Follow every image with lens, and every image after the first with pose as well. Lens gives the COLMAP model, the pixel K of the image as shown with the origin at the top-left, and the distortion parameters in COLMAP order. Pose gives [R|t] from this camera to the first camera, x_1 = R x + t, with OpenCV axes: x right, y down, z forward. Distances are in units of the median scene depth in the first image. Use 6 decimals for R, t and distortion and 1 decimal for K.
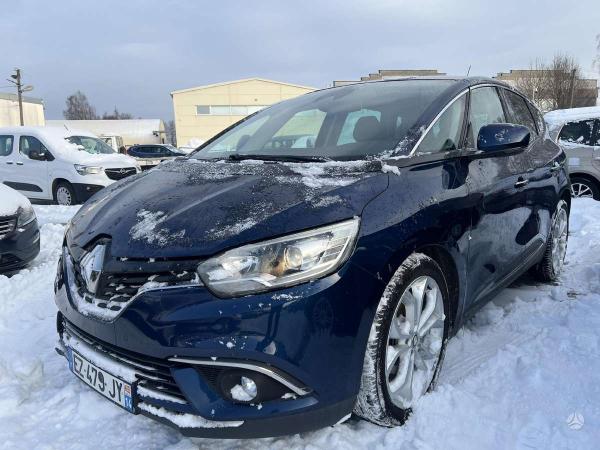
lens RADIAL K [[457.5, 0, 299.8], [0, 457.5, 224.7], [0, 0, 1]] dist [0.012854, -0.019838]
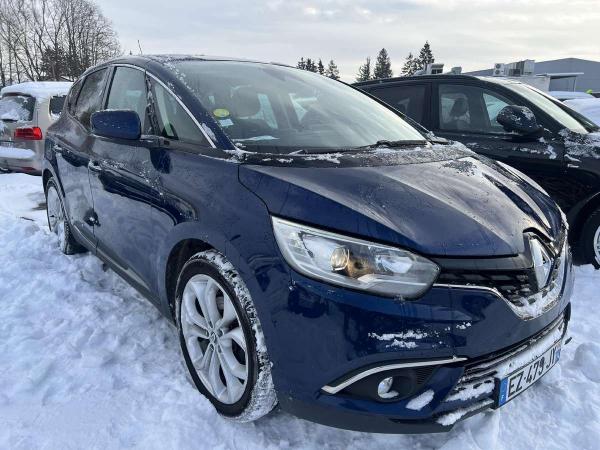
lens RADIAL K [[457.5, 0, 300.2], [0, 457.5, 226.4], [0, 0, 1]] dist [0.012854, -0.019838]
pose [[0.180841, -0.217855, 0.959081, -1.539065], [0.150271, 0.969829, 0.191962, -0.261247], [-0.971965, 0.109407, 0.208122, 1.349629]]
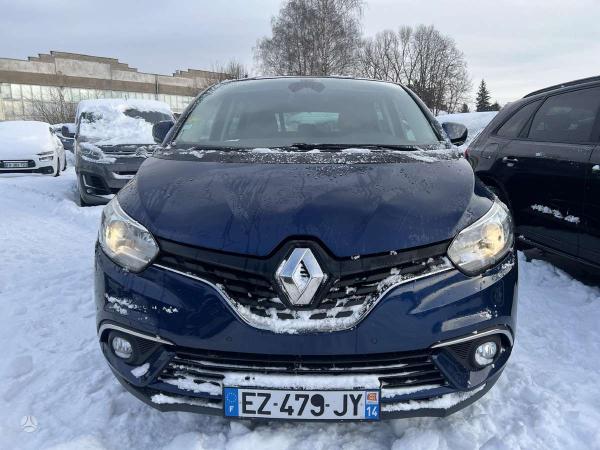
lens RADIAL K [[457.5, 0, 300.1], [0, 457.5, 226.2], [0, 0, 1]] dist [0.012854, -0.019838]
pose [[0.782642, -0.100174, 0.614358, -1.004566], [0.090681, 0.994785, 0.046684, -0.037522], [-0.615831, 0.019174, 0.787645, 0.352608]]
